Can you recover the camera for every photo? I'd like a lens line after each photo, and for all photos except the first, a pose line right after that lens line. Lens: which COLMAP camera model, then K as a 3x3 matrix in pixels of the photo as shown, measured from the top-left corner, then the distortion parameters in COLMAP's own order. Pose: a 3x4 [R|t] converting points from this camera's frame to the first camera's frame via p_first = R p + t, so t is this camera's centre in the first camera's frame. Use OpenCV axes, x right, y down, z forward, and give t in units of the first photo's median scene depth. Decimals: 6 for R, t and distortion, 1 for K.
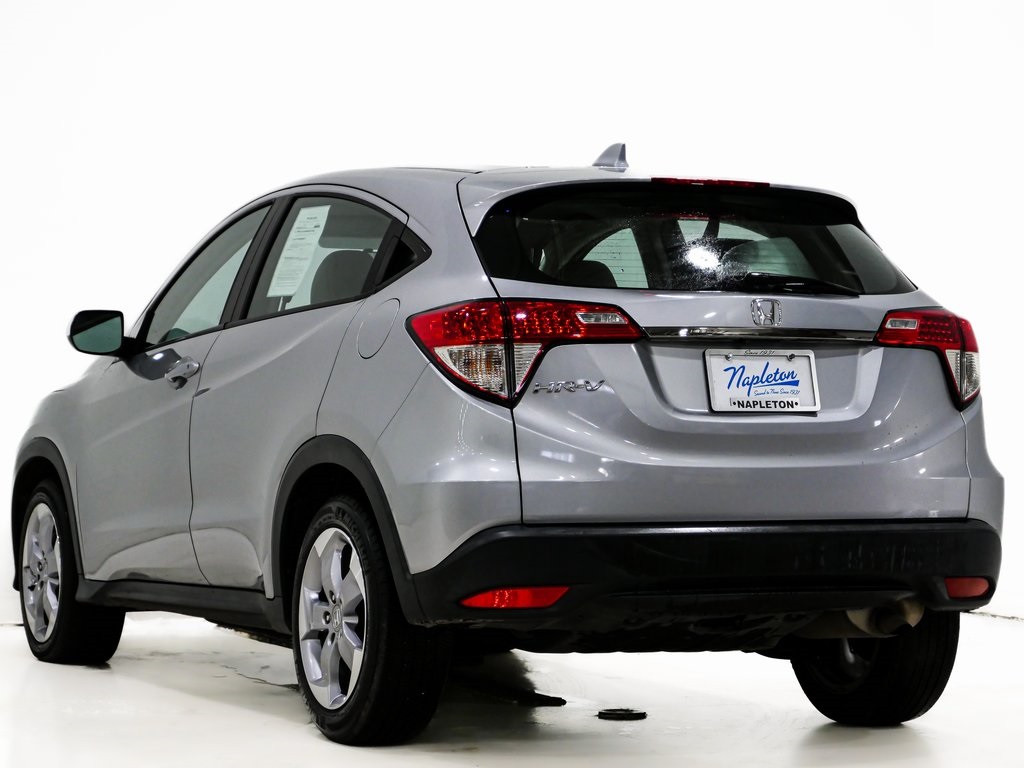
lens RADIAL K [[2763.1, 0, 512.0], [0, 2763.1, 389.2], [0, 0, 1]] dist [0.117564, 0.000000]
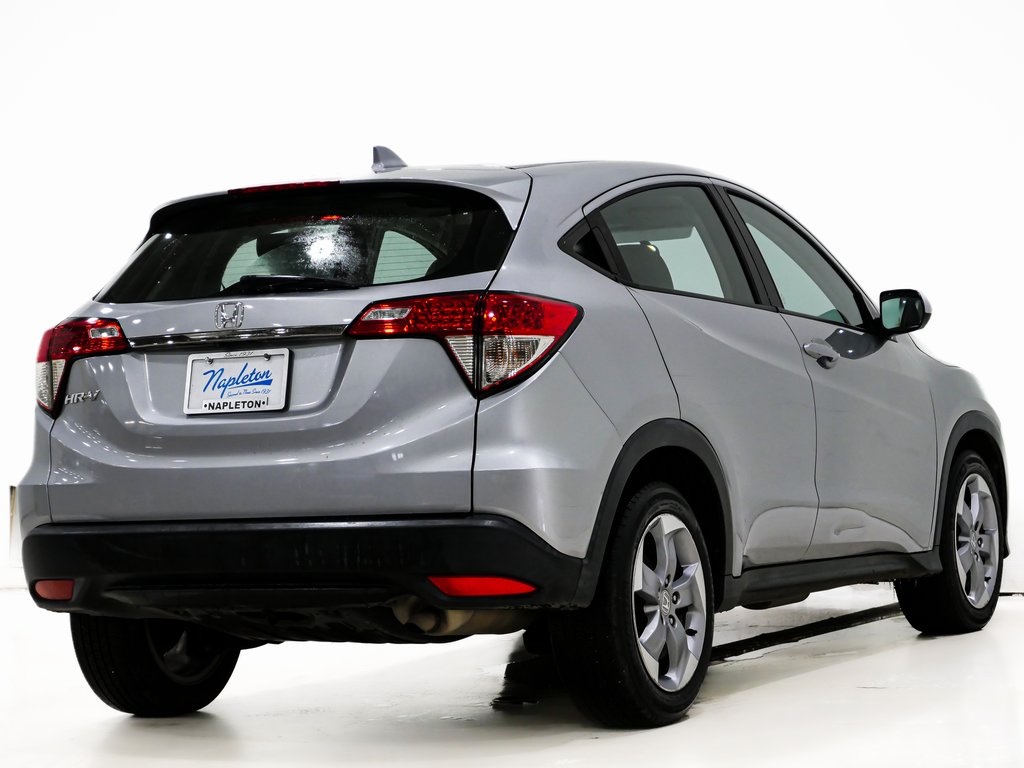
lens RADIAL K [[2704.6, 0, 512.2], [0, 2704.6, 382.5], [0, 0, 1]] dist [-0.099686, 0.000000]
pose [[0.612921, -0.037267, -0.789265, 0.940935], [0.051947, 0.998627, -0.006812, 0.009254], [0.788435, -0.036824, 0.614015, 0.465353]]
